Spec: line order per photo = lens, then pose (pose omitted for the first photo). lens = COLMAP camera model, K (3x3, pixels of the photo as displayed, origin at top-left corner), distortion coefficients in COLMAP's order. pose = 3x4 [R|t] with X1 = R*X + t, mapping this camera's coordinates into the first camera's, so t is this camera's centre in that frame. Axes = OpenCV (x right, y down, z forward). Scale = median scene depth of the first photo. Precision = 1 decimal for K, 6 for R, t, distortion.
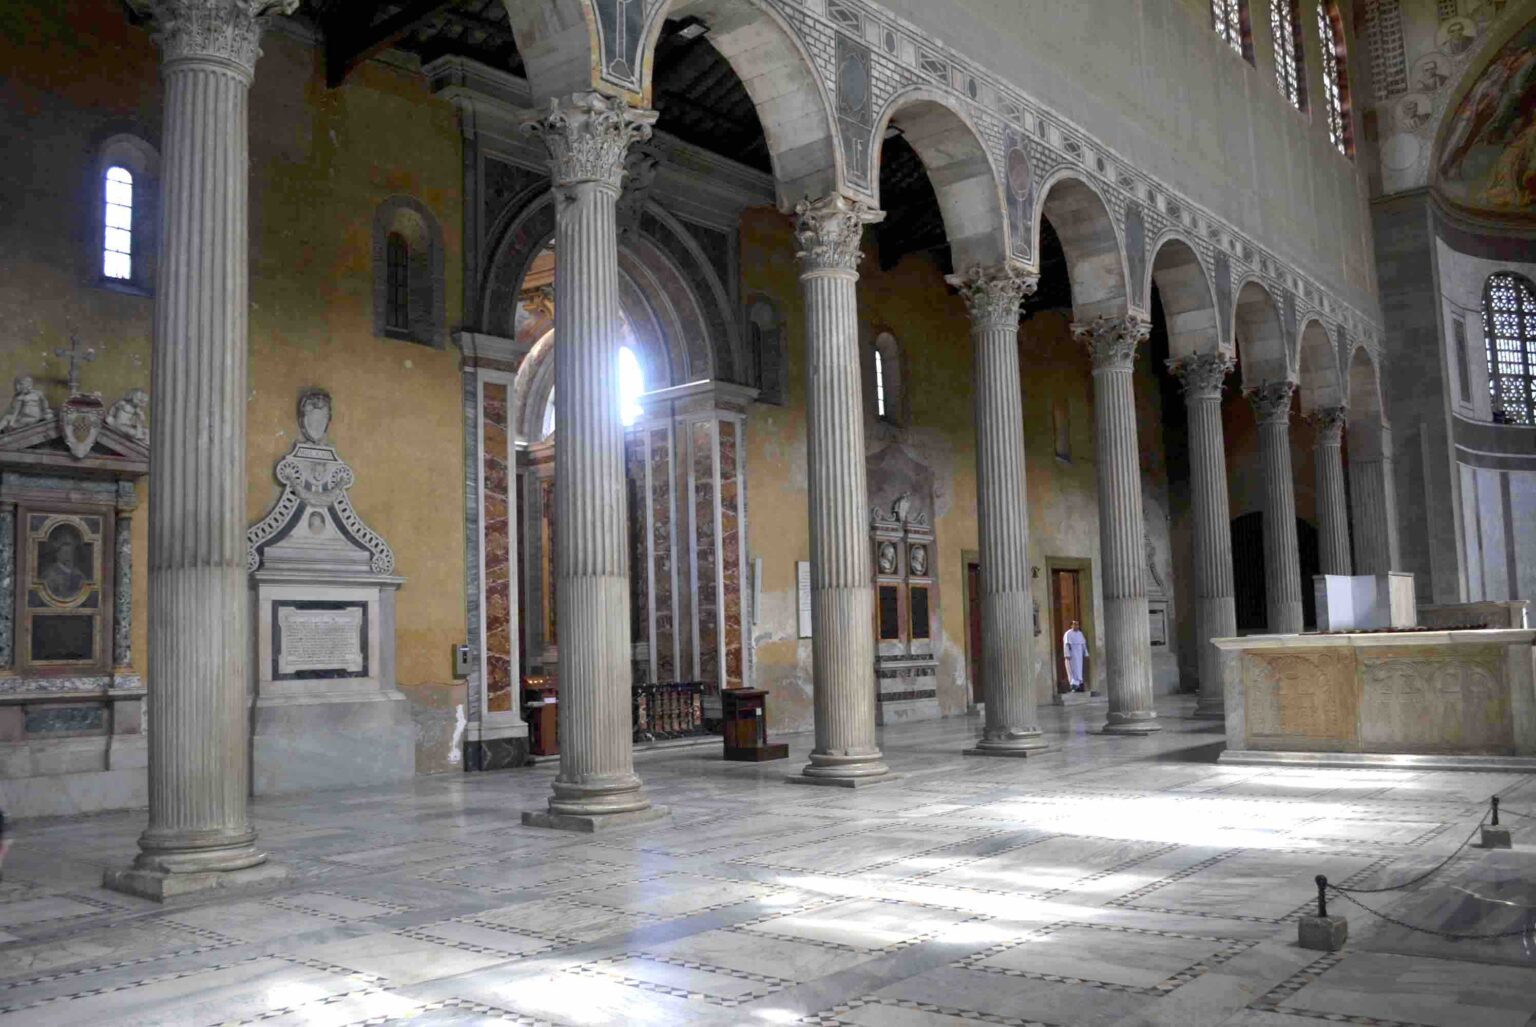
lens RADIAL K [[1323.0, 0, 768.0], [0, 1323.0, 513.5], [0, 0, 1]] dist [-0.071394, 0.003296]
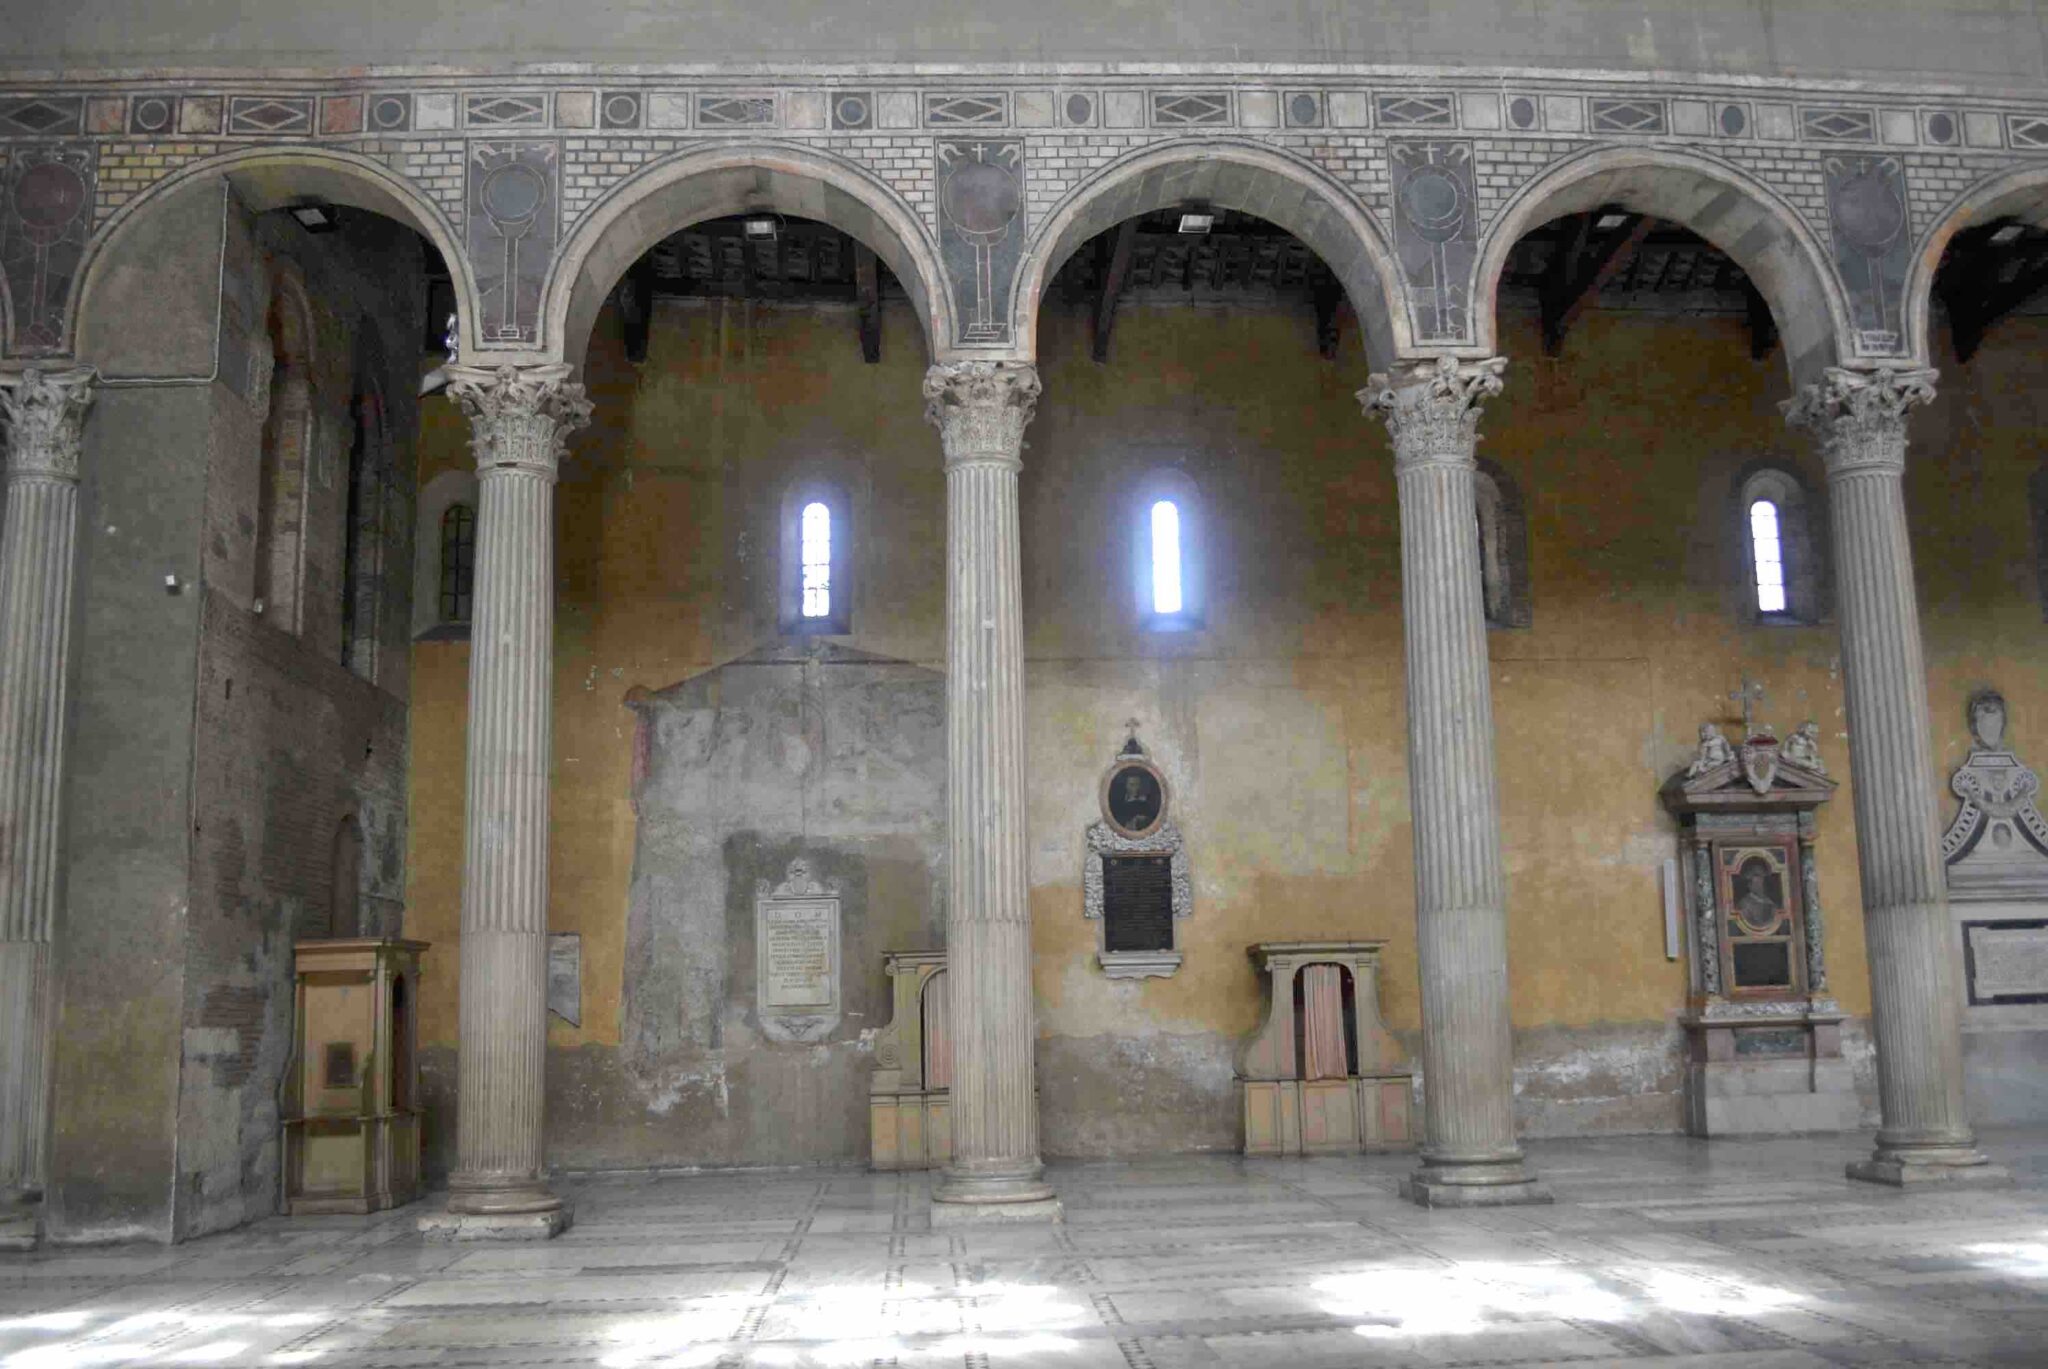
lens RADIAL K [[1869.7, 0, 1058.7], [0, 1869.7, 691.7], [0, 0, 1]] dist [-0.077251, 0.018454]
pose [[0.694880, -0.104096, -0.711552, 0.112811], [0.070832, 0.994564, -0.076327, -0.038068], [0.715629, 0.002637, 0.698476, -0.344841]]
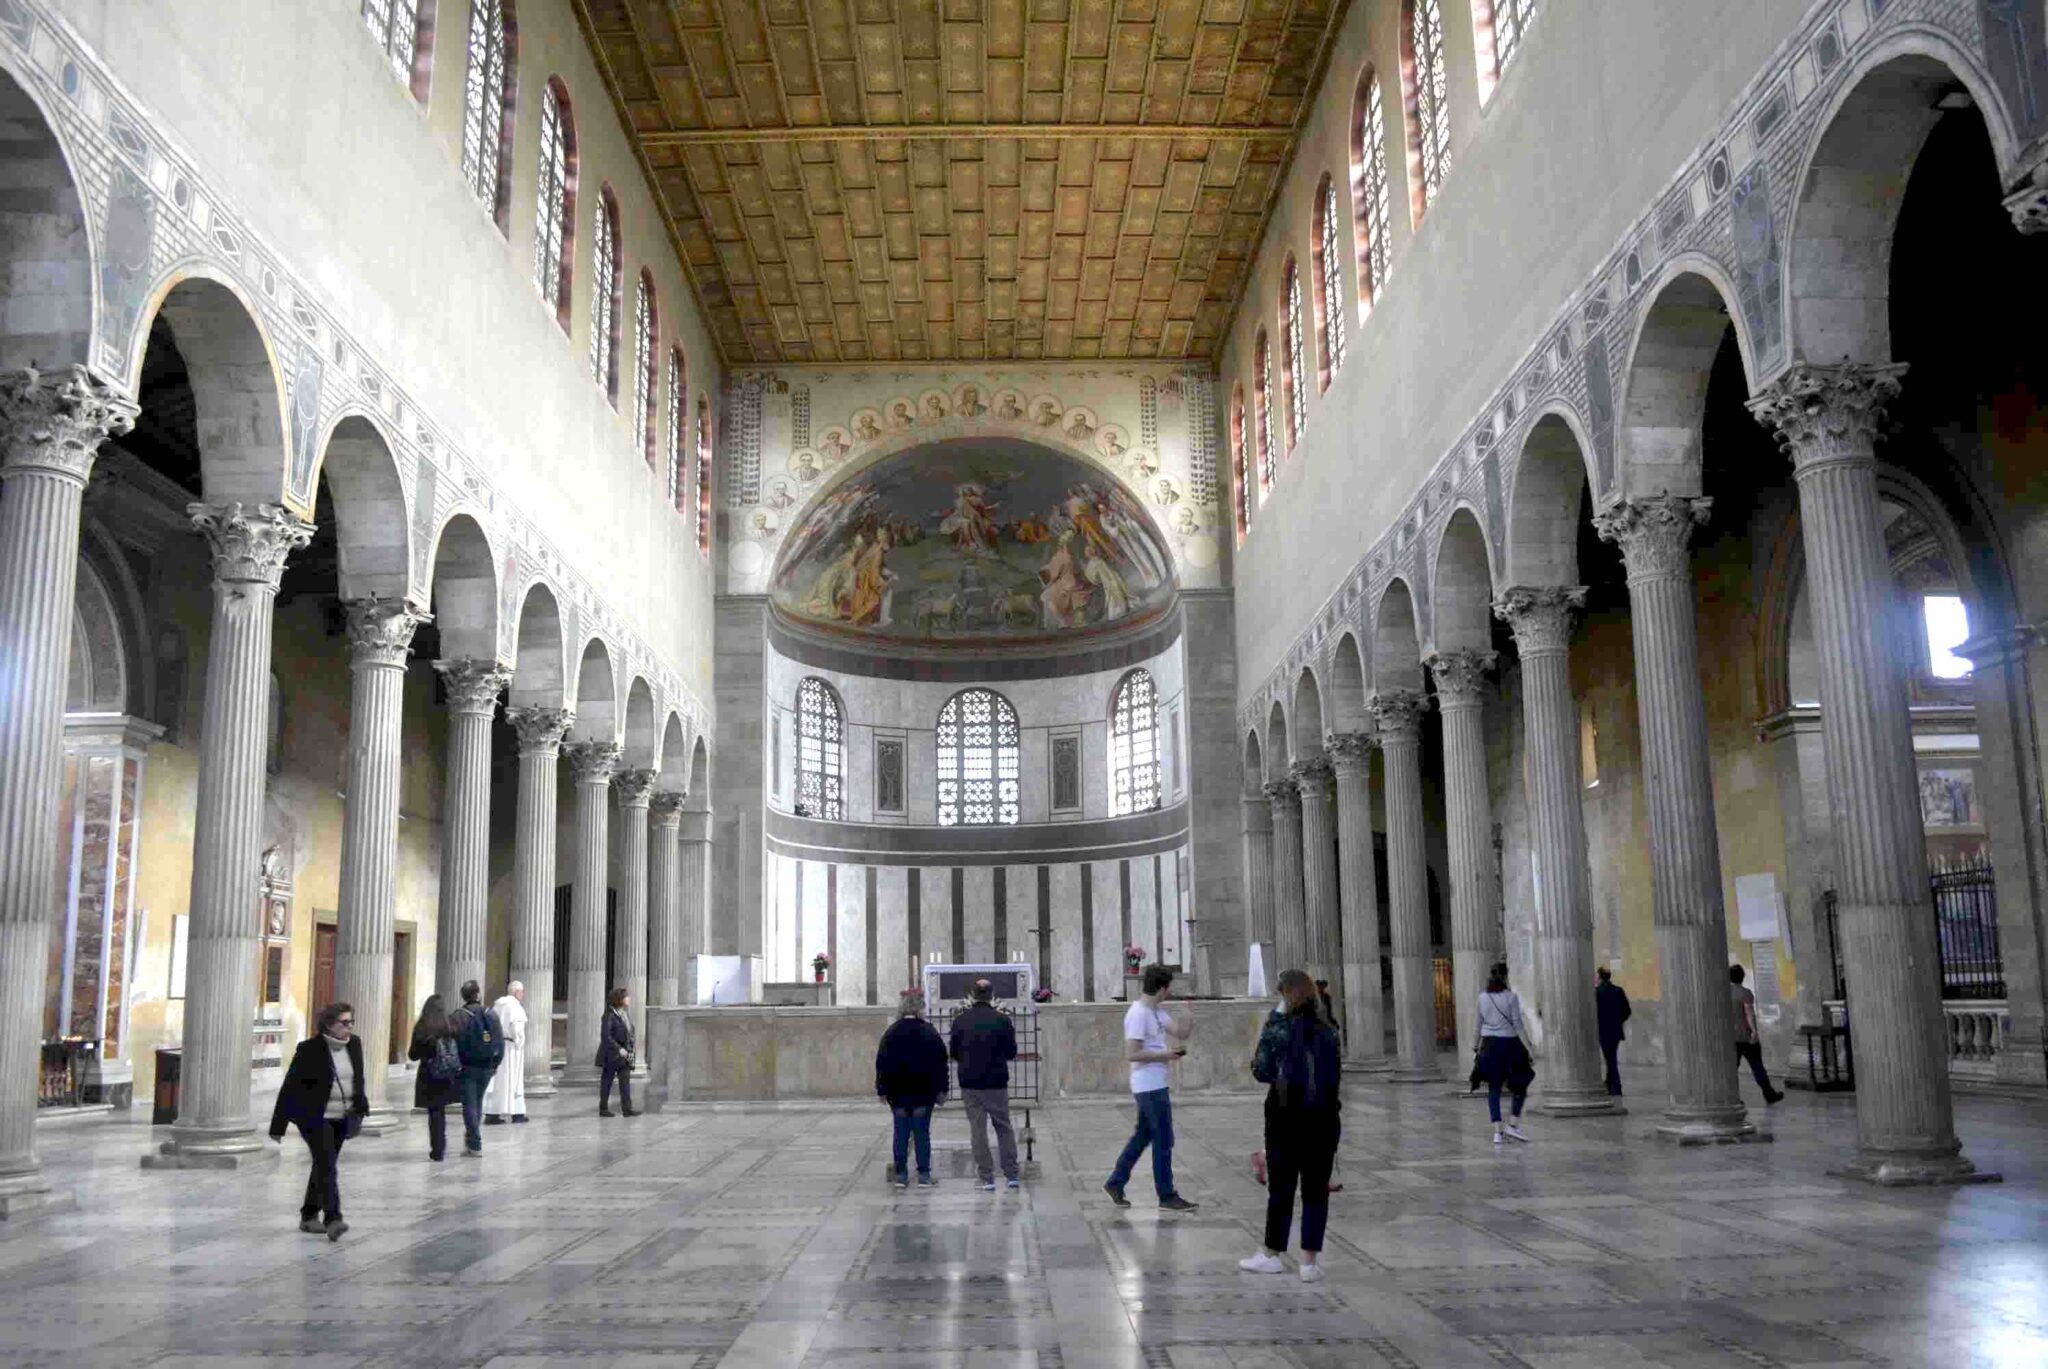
lens RADIAL K [[1591.9, 0, 1027.0], [0, 1591.9, 692.4], [0, 0, 1]] dist [-0.073218, -0.000204]
pose [[0.755611, 0.137048, 0.640523, -0.325755], [-0.067879, 0.988985, -0.131530, -0.019740], [-0.651494, 0.055907, 0.756591, -0.288441]]
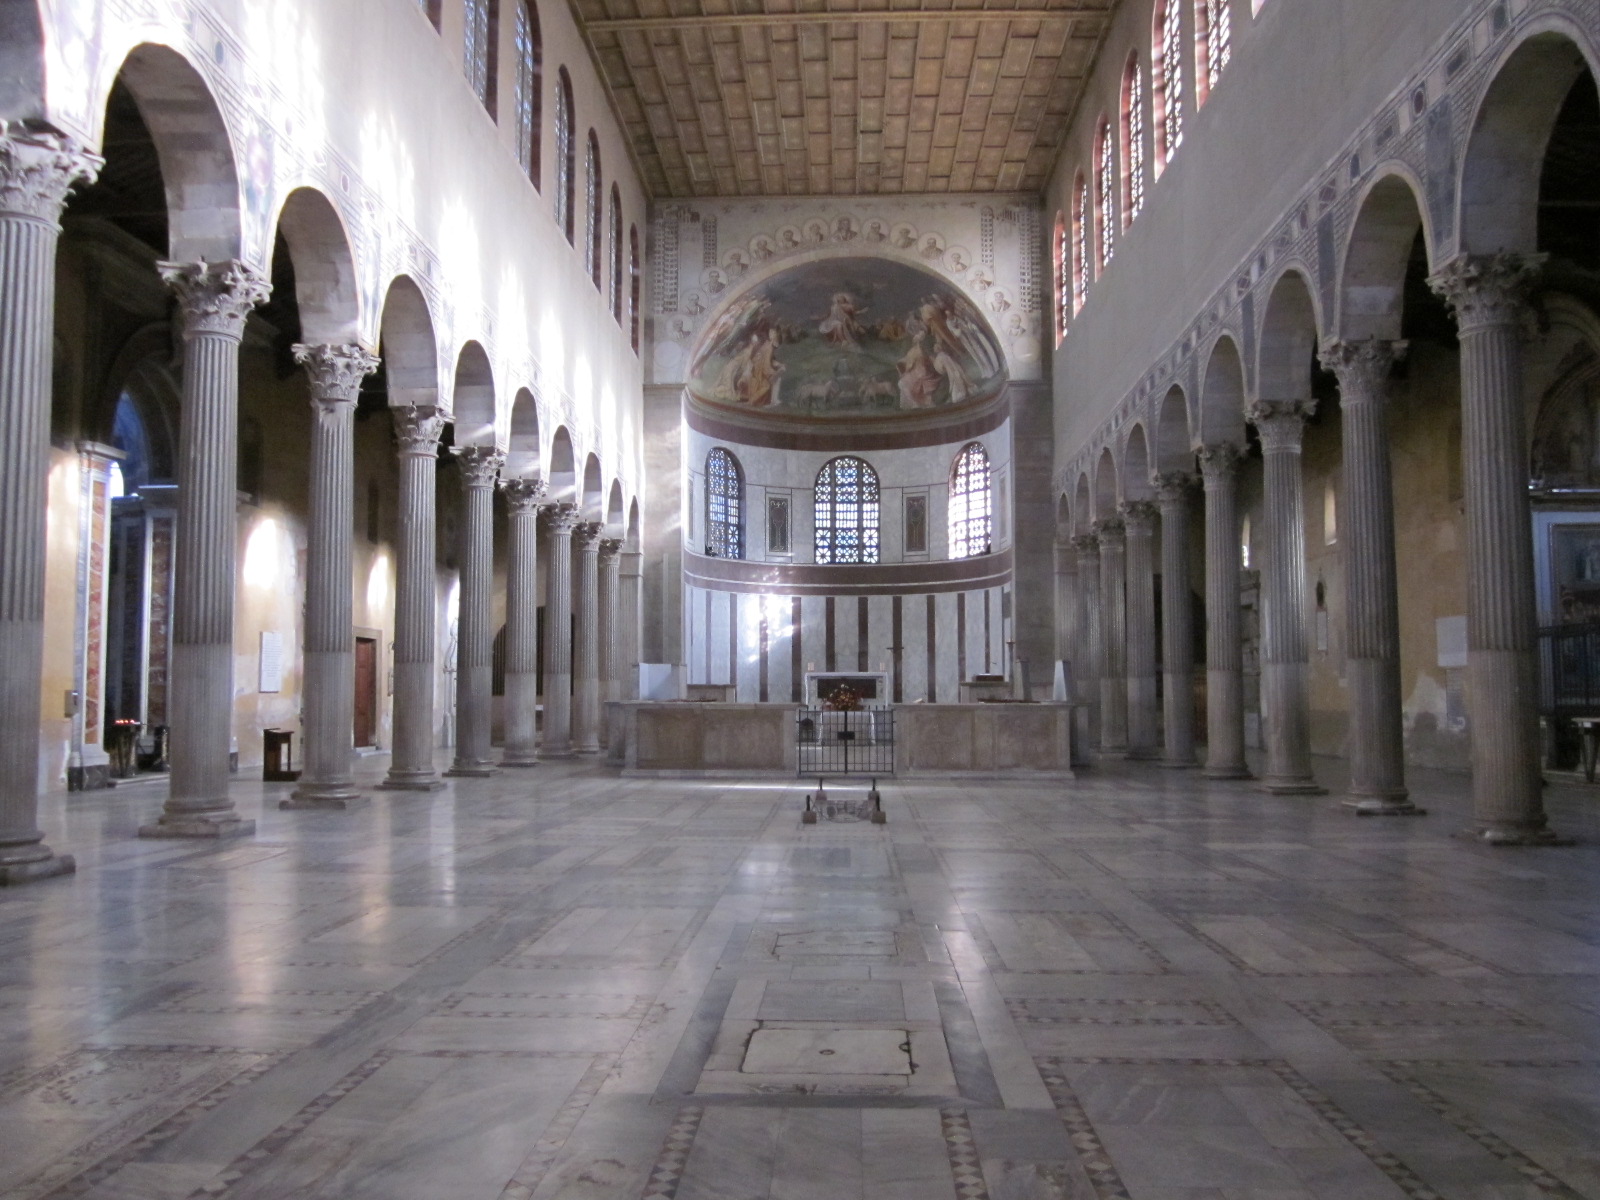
lens RADIAL K [[1299.9, 0, 800.0], [0, 1299.9, 600.0], [0, 0, 1]] dist [-0.053264, 0.013819]
pose [[0.794158, 0.072183, 0.603409, -0.416921], [-0.081933, 0.996573, -0.011382, -0.028753], [-0.602162, -0.040400, 0.797351, -0.382932]]
